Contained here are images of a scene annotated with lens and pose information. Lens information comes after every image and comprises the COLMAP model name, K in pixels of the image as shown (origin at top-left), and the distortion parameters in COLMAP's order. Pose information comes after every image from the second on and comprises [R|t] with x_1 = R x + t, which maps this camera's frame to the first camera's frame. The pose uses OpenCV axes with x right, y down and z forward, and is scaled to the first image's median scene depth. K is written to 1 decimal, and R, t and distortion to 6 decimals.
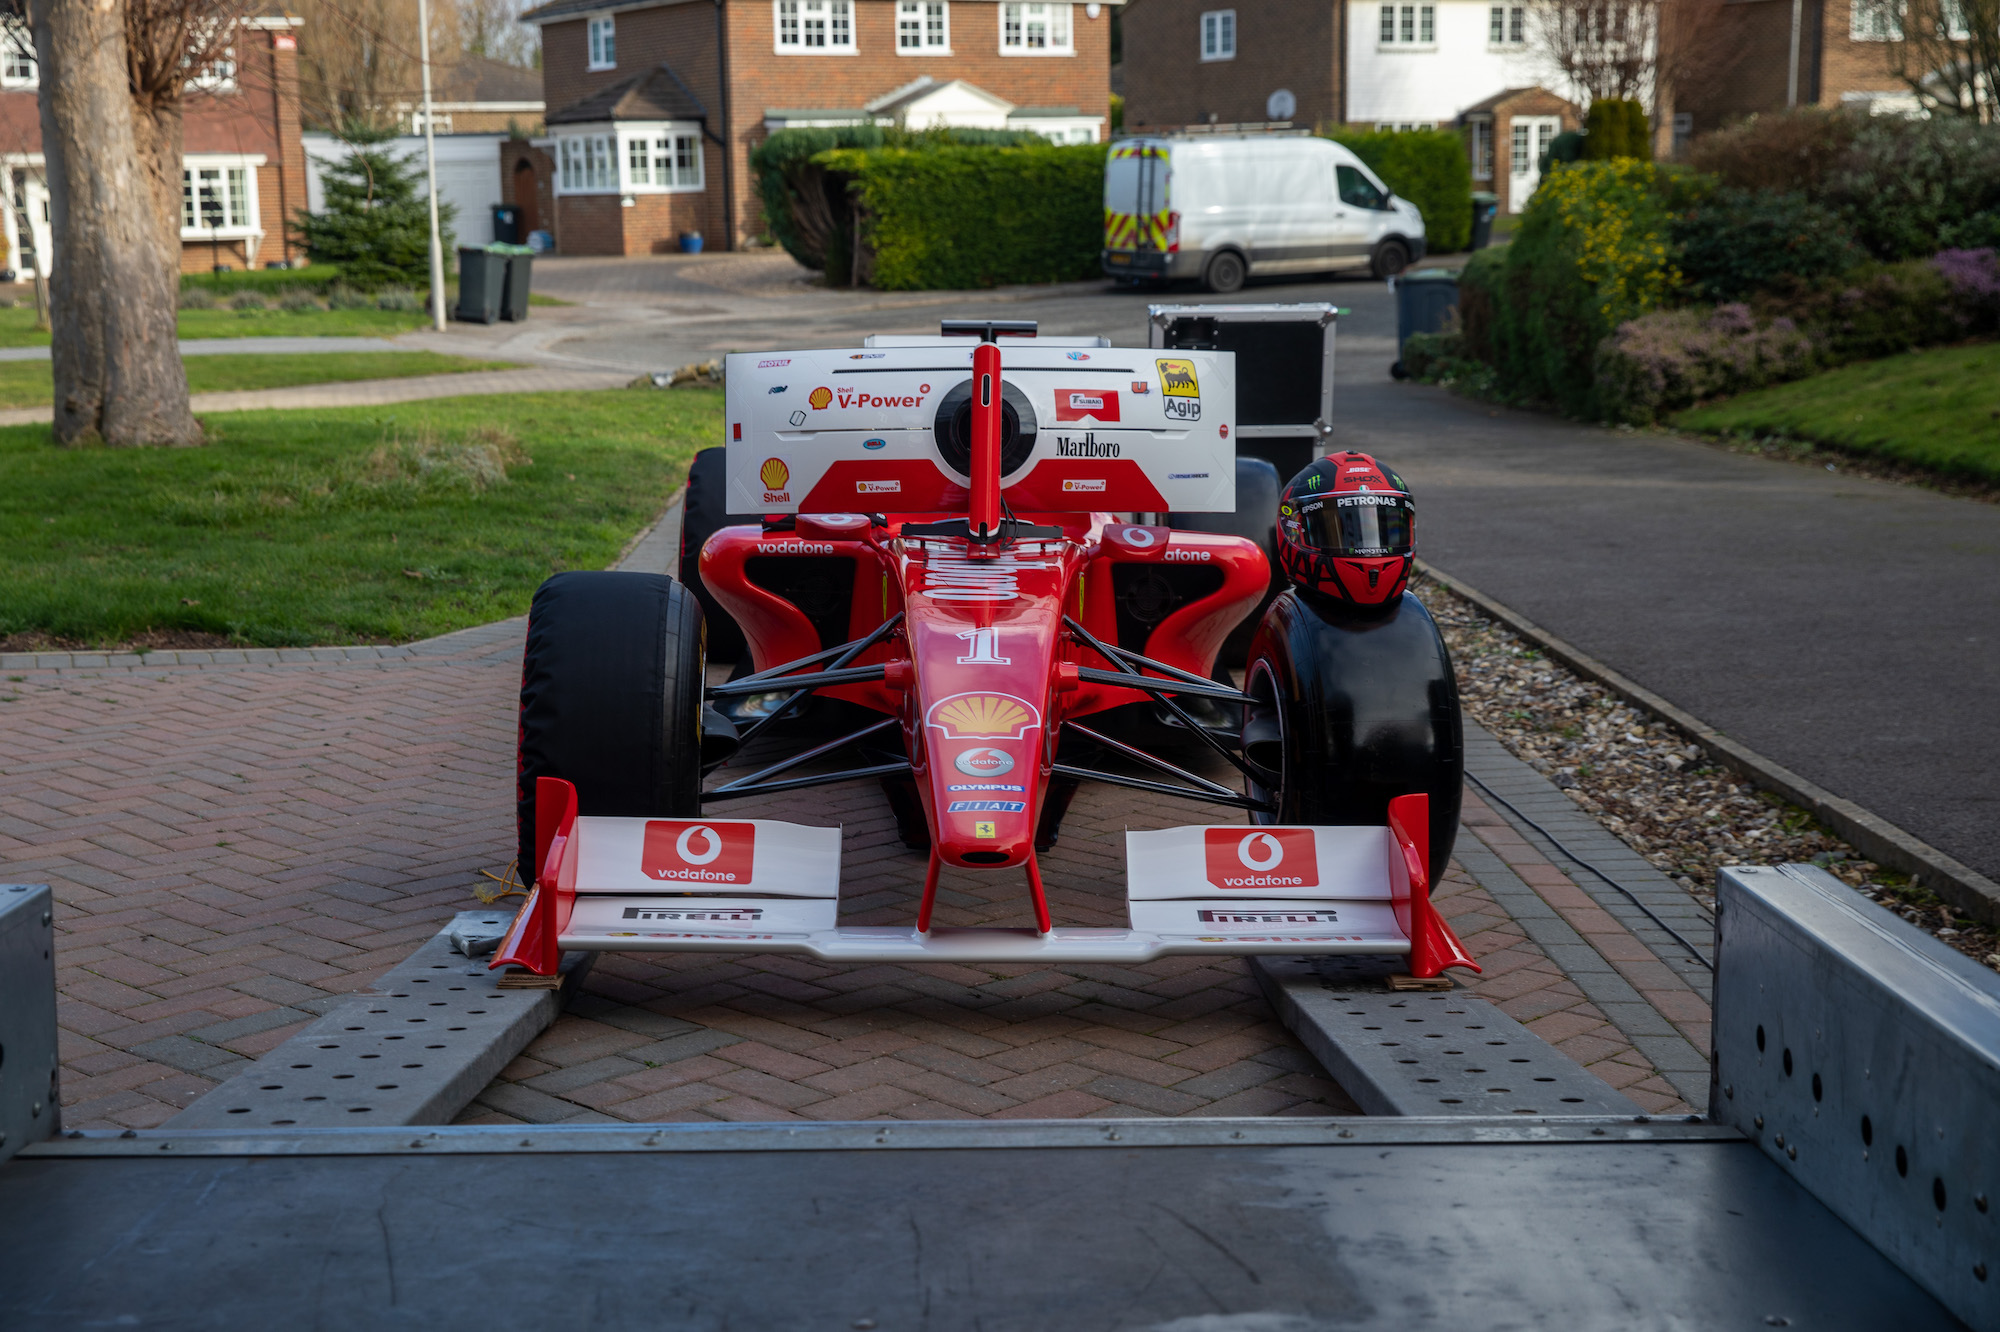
lens RADIAL K [[2610.0, 0, 1000.0], [0, 2610.0, 666.0], [0, 0, 1]] dist [0.004501, 0.018003]
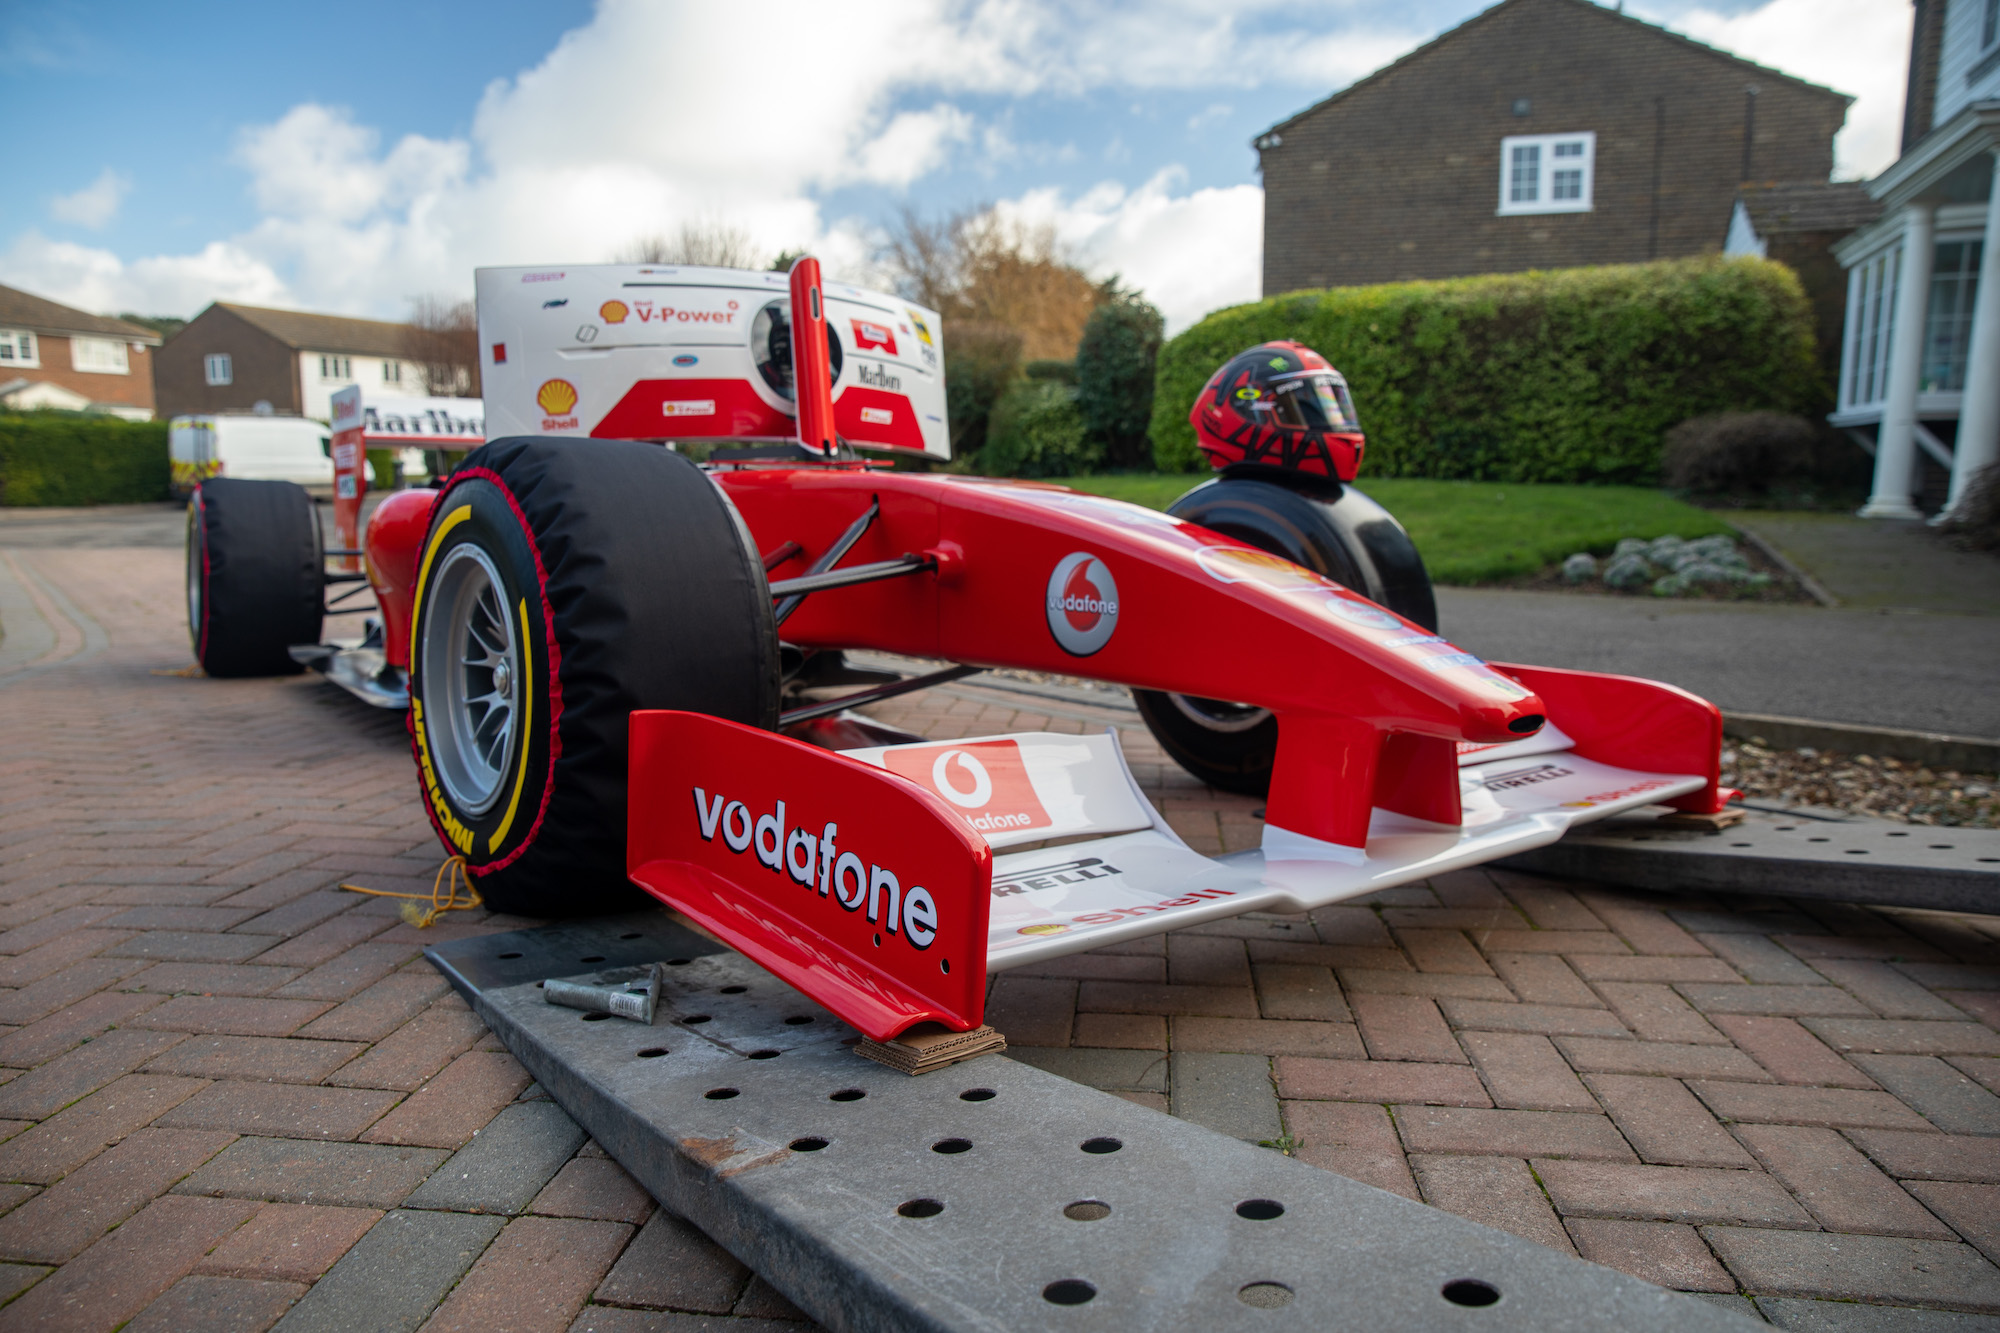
lens RADIAL K [[1332.3, 0, 997.3], [0, 1332.3, 685.3], [0, 0, 1]] dist [-0.122563, 0.090610]
pose [[0.809789, -0.074915, 0.581919, -0.098622], [0.084993, 0.996331, 0.009990, 0.013880], [-0.580533, 0.041369, 0.813185, 0.235480]]
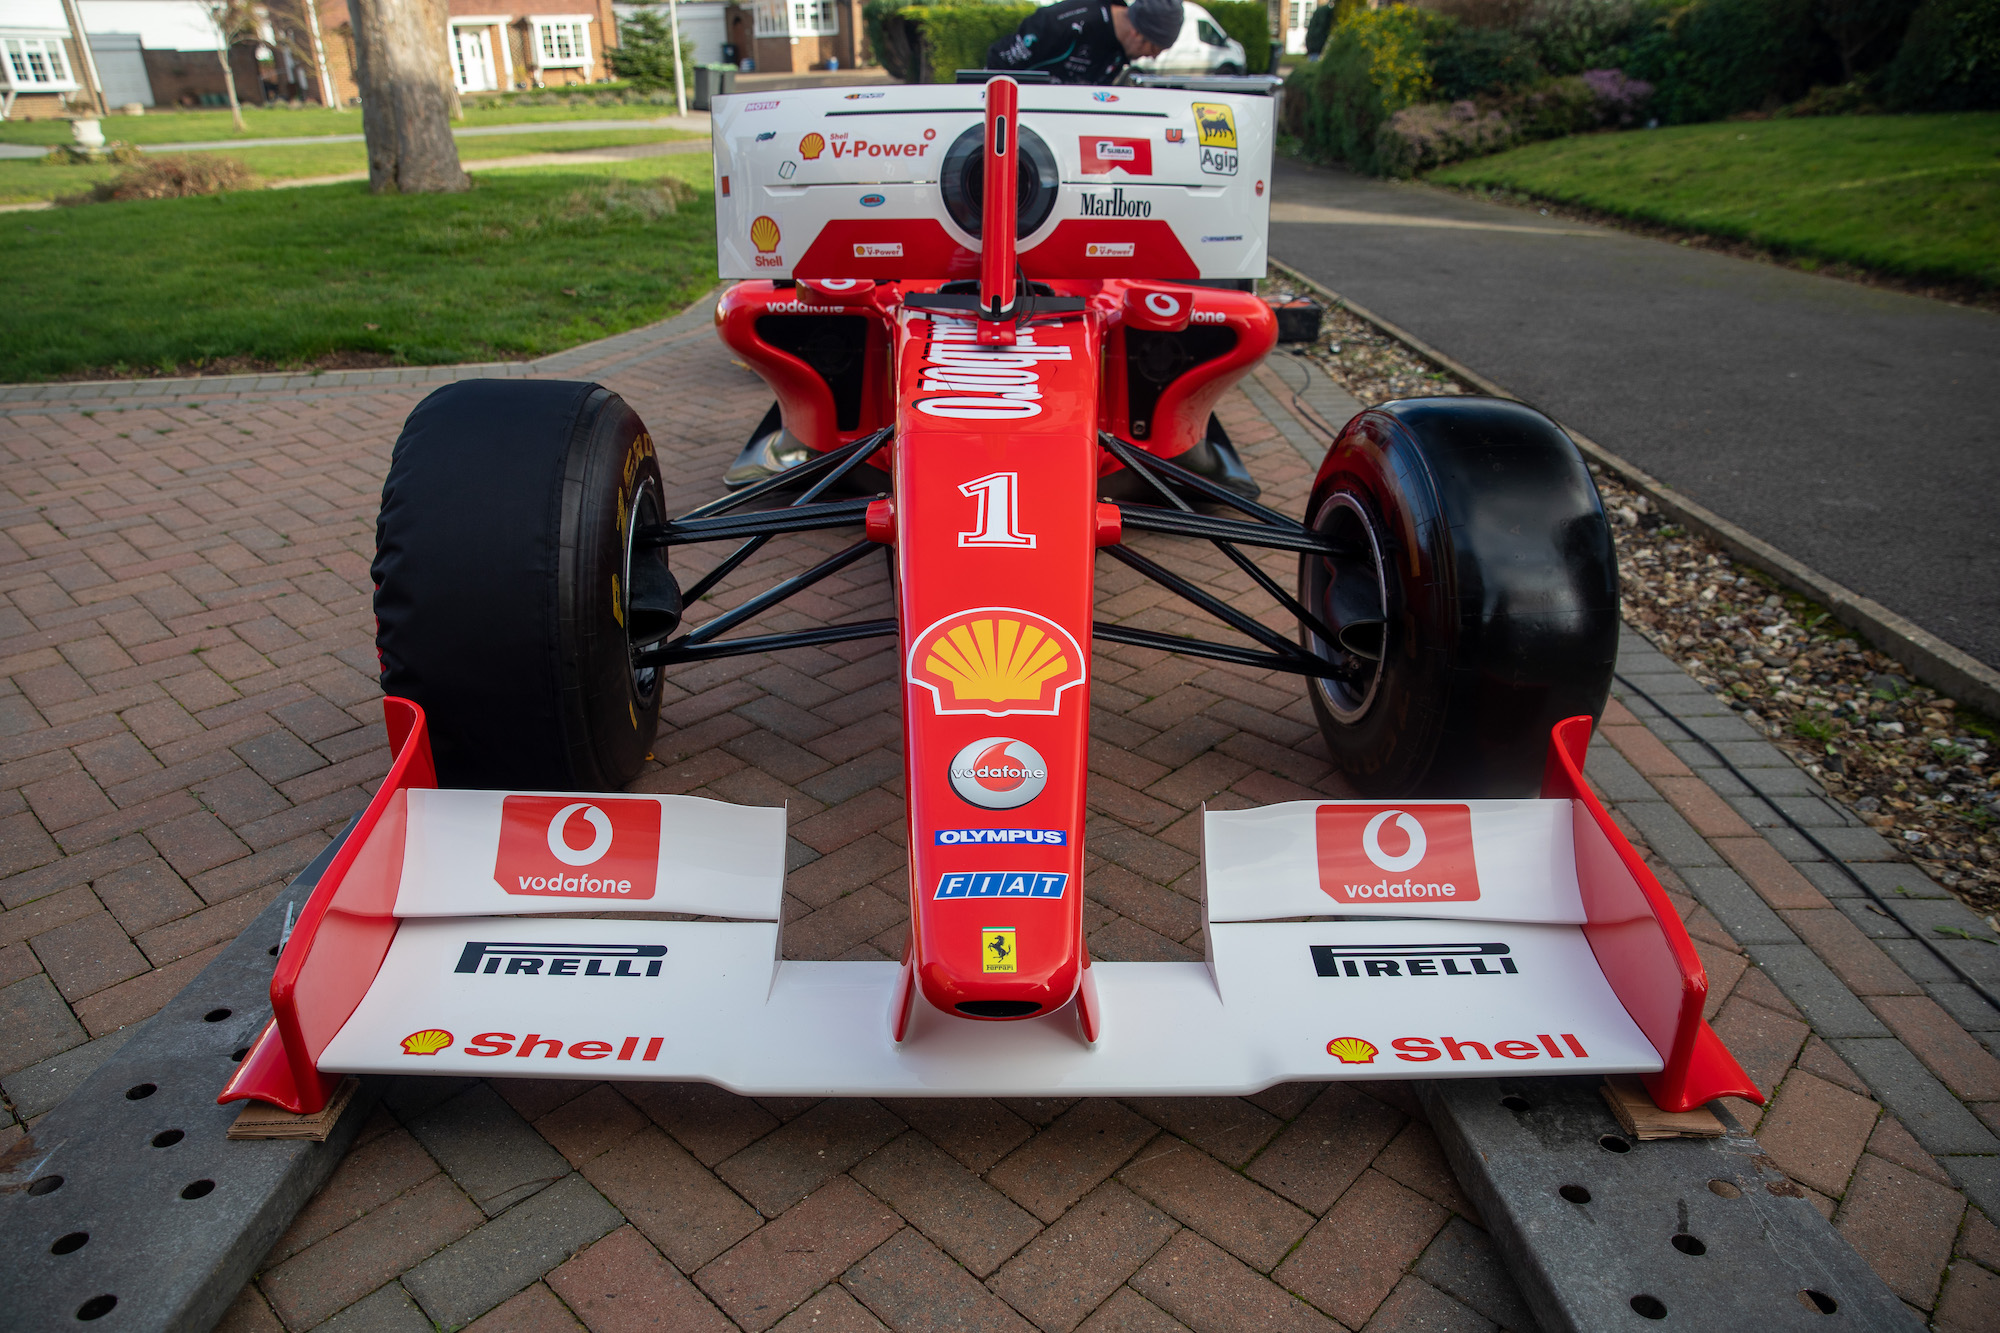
lens RADIAL K [[1332.3, 0, 997.3], [0, 1332.3, 685.3], [0, 0, 1]] dist [-0.122563, 0.090610]
pose [[0.999975, 0.006736, -0.002244, -0.001733], [-0.005846, 0.960522, 0.278142, -0.021398], [0.004029, -0.278122, 0.960537, 0.221957]]
